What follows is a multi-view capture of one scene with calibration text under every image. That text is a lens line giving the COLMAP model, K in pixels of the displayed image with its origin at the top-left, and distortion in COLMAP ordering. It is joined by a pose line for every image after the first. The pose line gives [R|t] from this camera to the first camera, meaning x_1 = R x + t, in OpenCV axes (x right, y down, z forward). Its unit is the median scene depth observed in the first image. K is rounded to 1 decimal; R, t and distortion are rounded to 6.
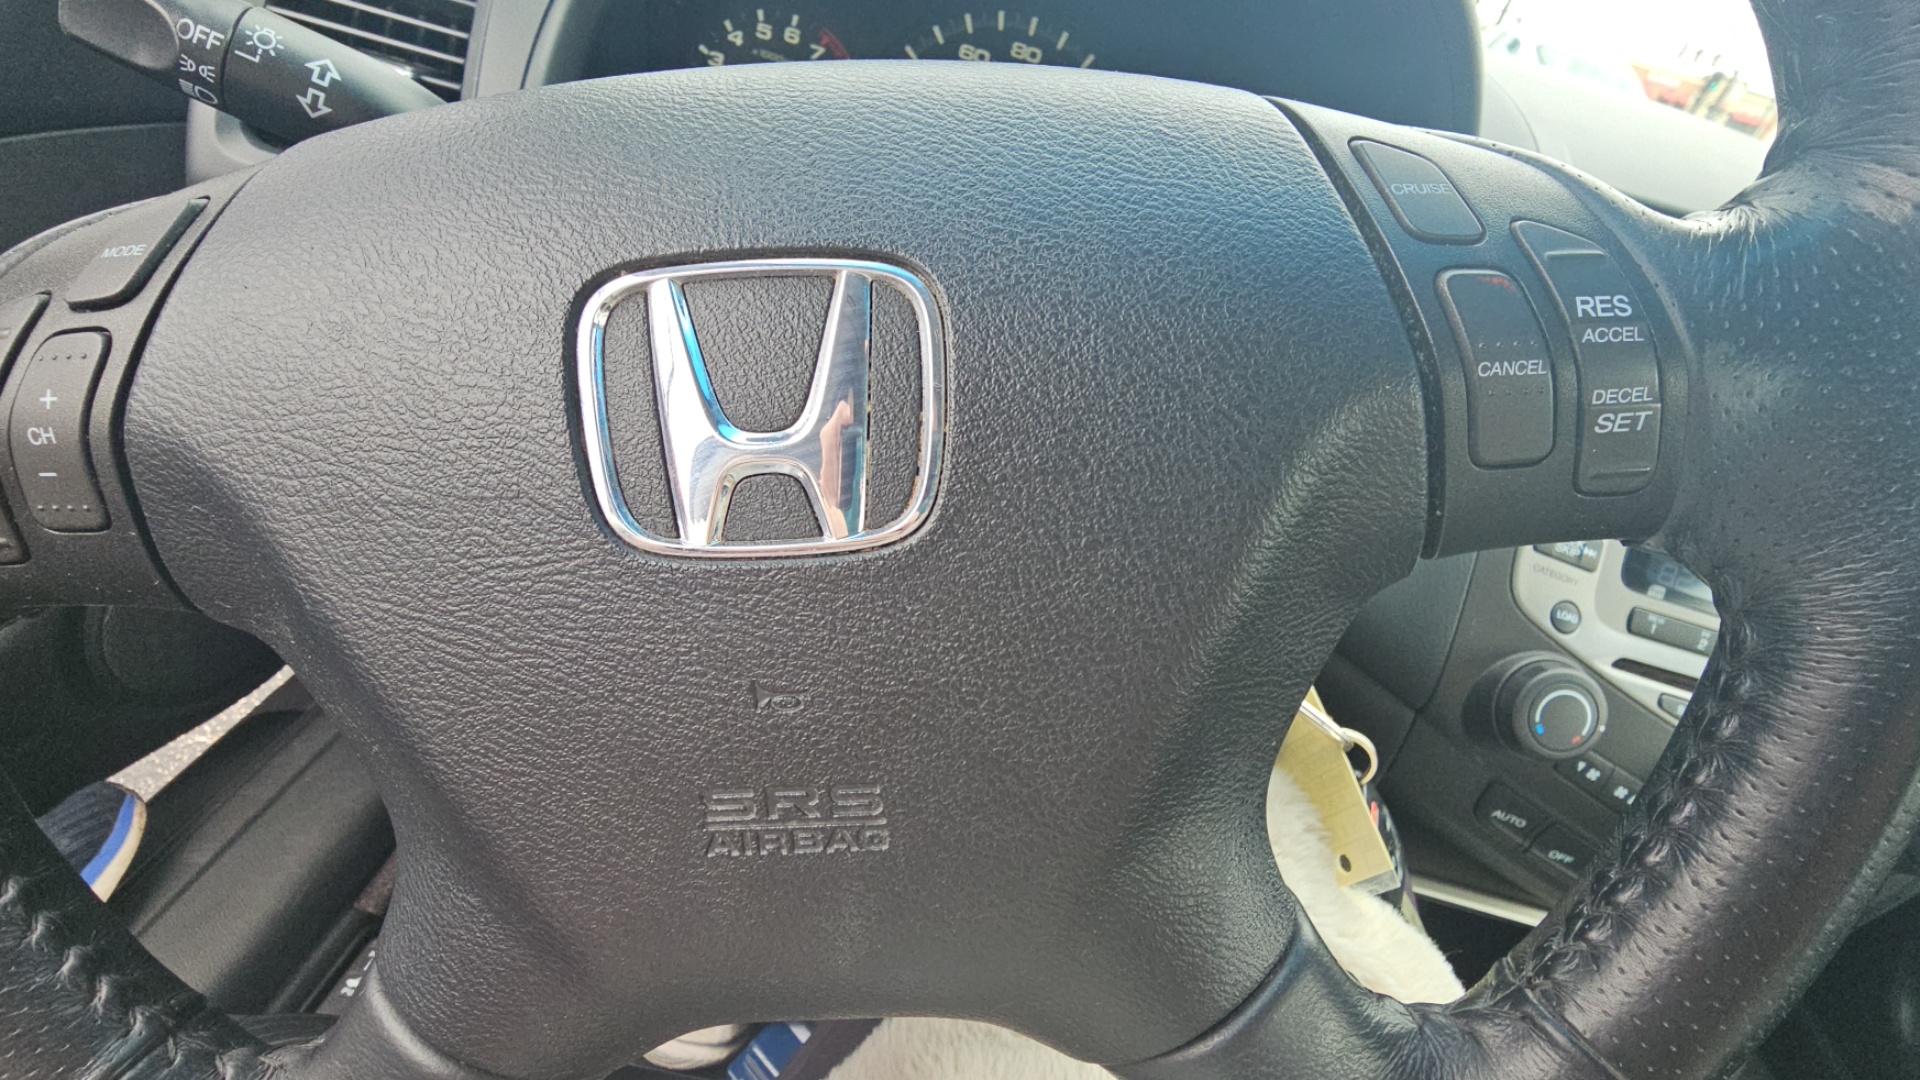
lens RADIAL K [[856.1, 0, 977.5], [0, 856.1, 534.3], [0, 0, 1]] dist [0.009112, -0.007357]
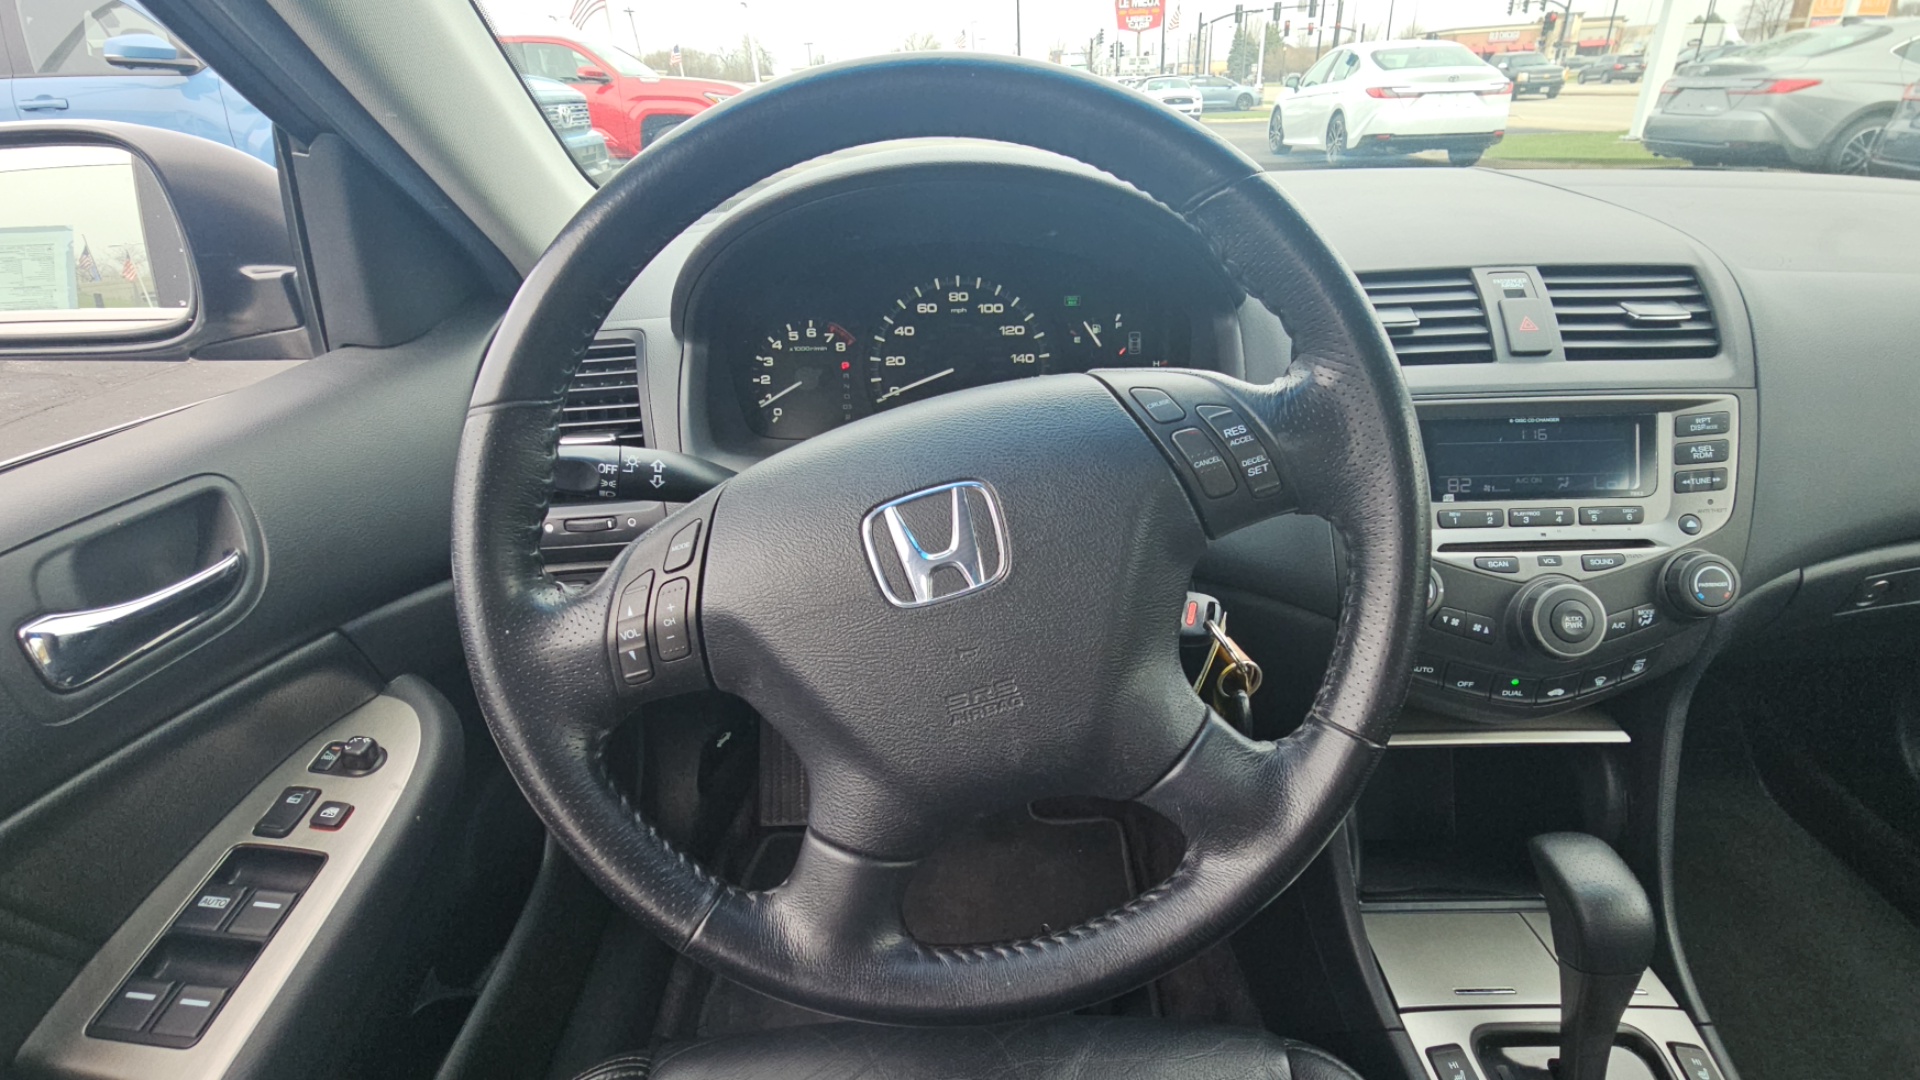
lens RADIAL K [[856.1, 0, 981.1], [0, 856.1, 548.0], [0, 0, 1]] dist [0.009112, -0.007357]
pose [[0.952076, -0.305311, -0.018343, -0.018364], [0.300116, 0.944079, -0.136545, 0.114148], [0.059006, 0.124496, 0.990464, -0.594388]]
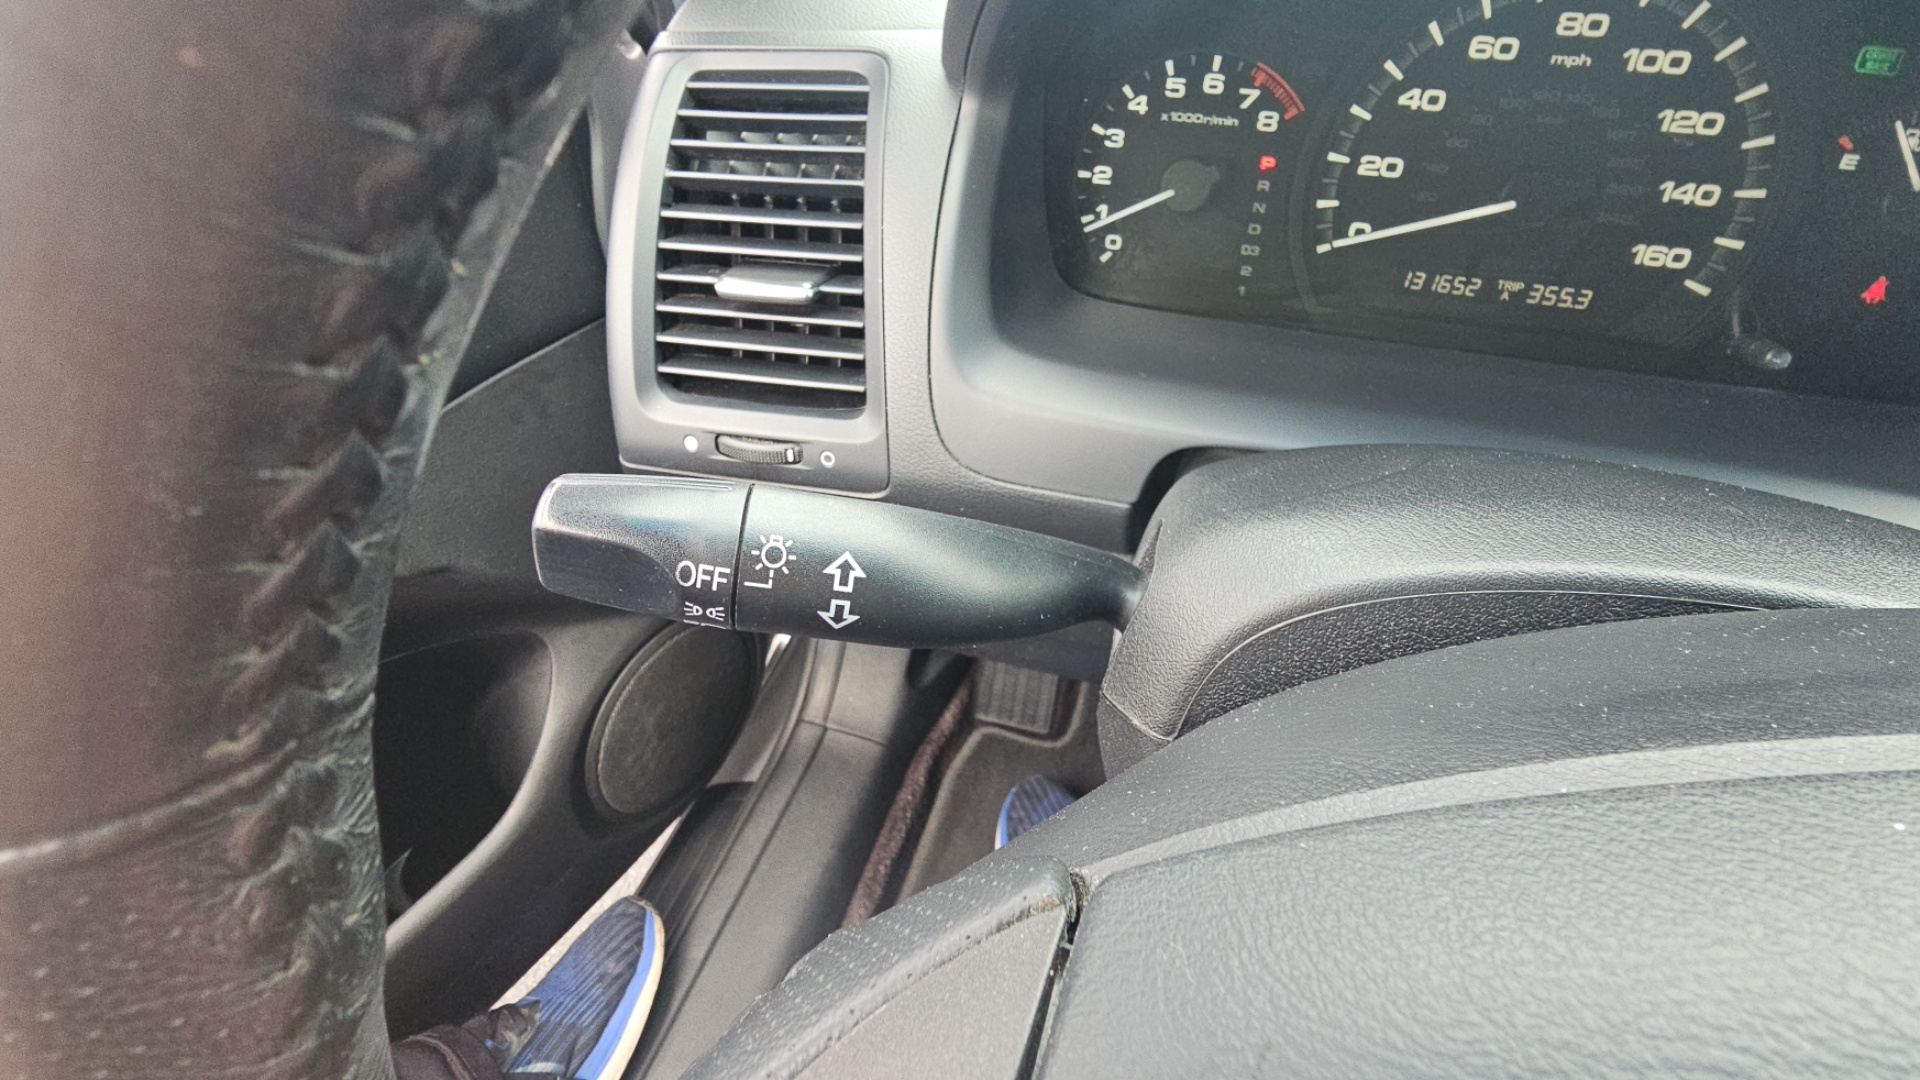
lens RADIAL K [[856.1, 0, 982.7], [0, 856.1, 545.5], [0, 0, 1]] dist [0.009112, -0.007357]
pose [[0.942640, -0.079724, -0.324151, -0.247940], [0.118687, 0.987654, 0.102236, -0.358091], [0.311999, -0.134844, 0.940465, 0.220437]]
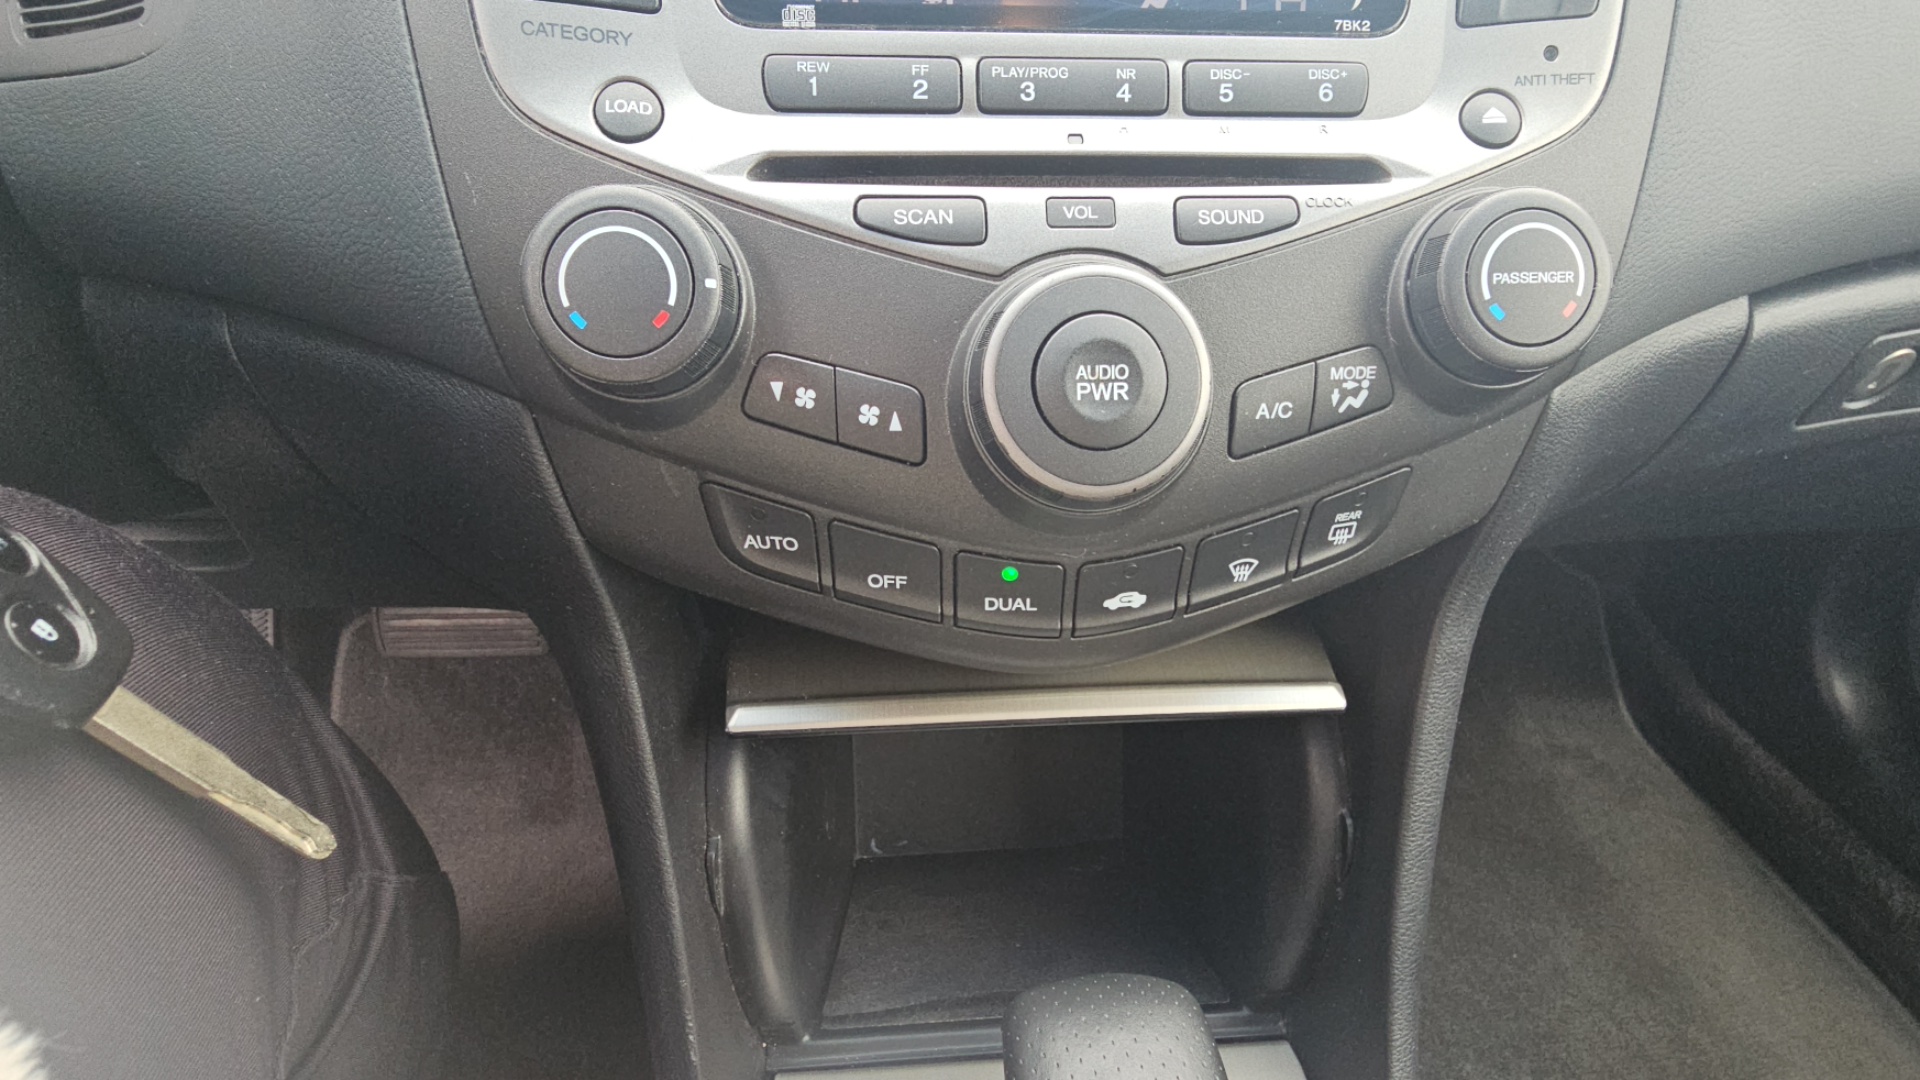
lens RADIAL K [[856.1, 0, 981.2], [0, 856.1, 544.4], [0, 0, 1]] dist [0.009112, -0.007357]
pose [[0.951071, -0.307786, 0.027062, 0.796842], [0.307996, 0.951380, -0.003861, 0.407889], [-0.024558, 0.012007, 0.999626, 0.500833]]
